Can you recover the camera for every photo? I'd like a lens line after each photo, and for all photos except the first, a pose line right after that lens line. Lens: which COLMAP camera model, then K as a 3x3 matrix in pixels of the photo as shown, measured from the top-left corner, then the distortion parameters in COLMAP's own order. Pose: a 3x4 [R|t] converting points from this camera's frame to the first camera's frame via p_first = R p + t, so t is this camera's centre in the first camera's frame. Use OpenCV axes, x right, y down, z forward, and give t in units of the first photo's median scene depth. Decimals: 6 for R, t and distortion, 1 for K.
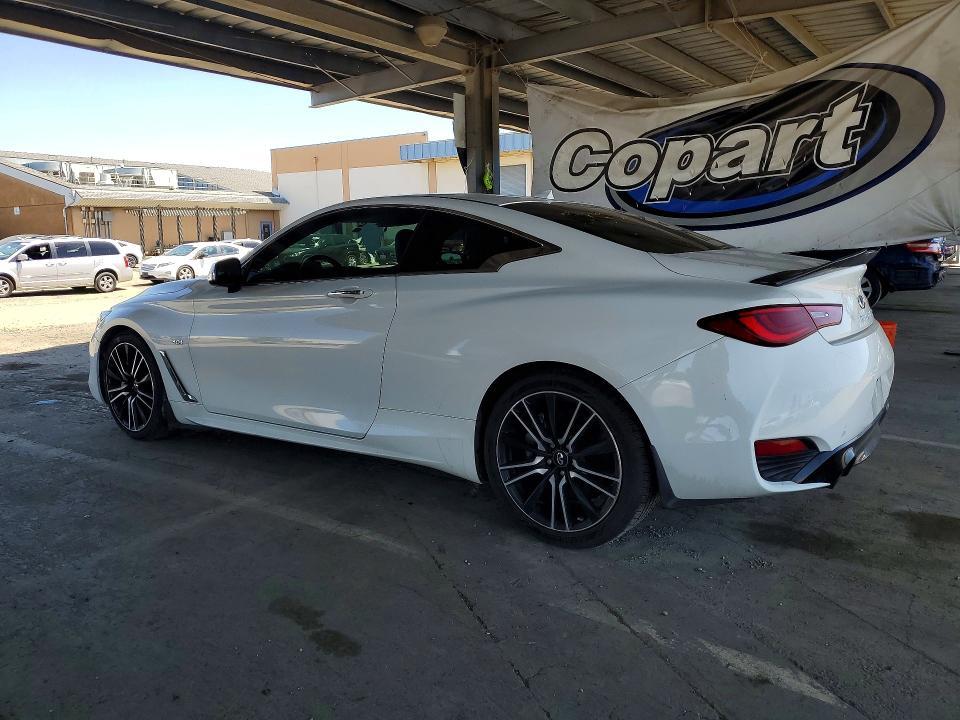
lens RADIAL K [[772.7, 0, 480.0], [0, 772.7, 360.0], [0, 0, 1]] dist [0.000154, 0.001638]
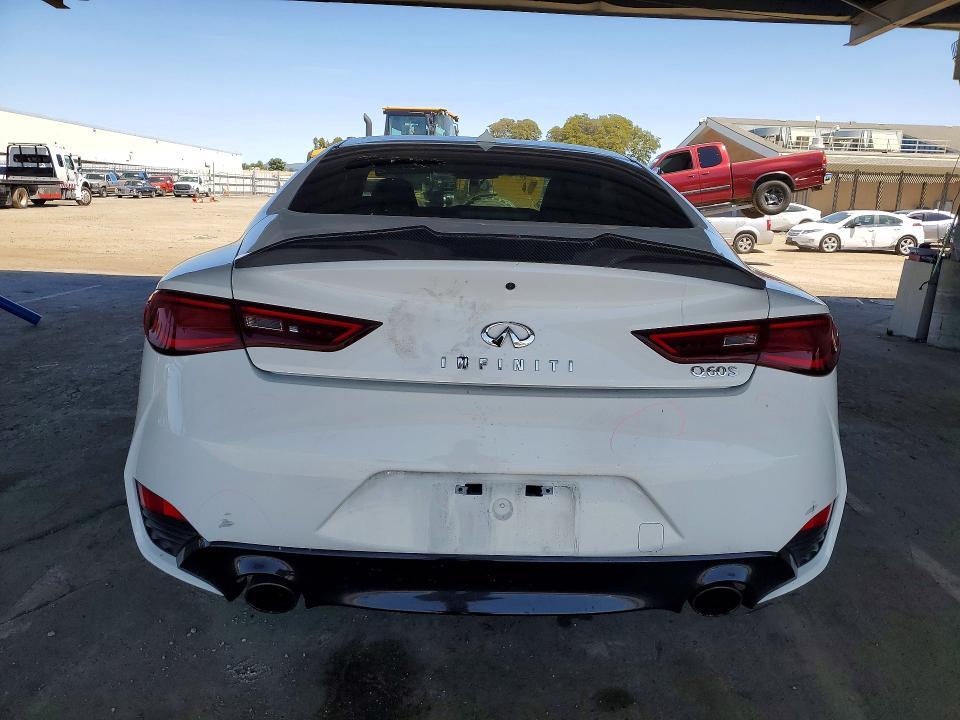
lens RADIAL K [[752.0, 0, 475.7], [0, 752.0, 360.9], [0, 0, 1]] dist [0.037114, -0.051587]
pose [[0.544030, 0.215983, -0.810791, 0.130374], [-0.178390, 0.973984, 0.139758, -0.018865], [0.819883, 0.068604, 0.568406, 0.108569]]
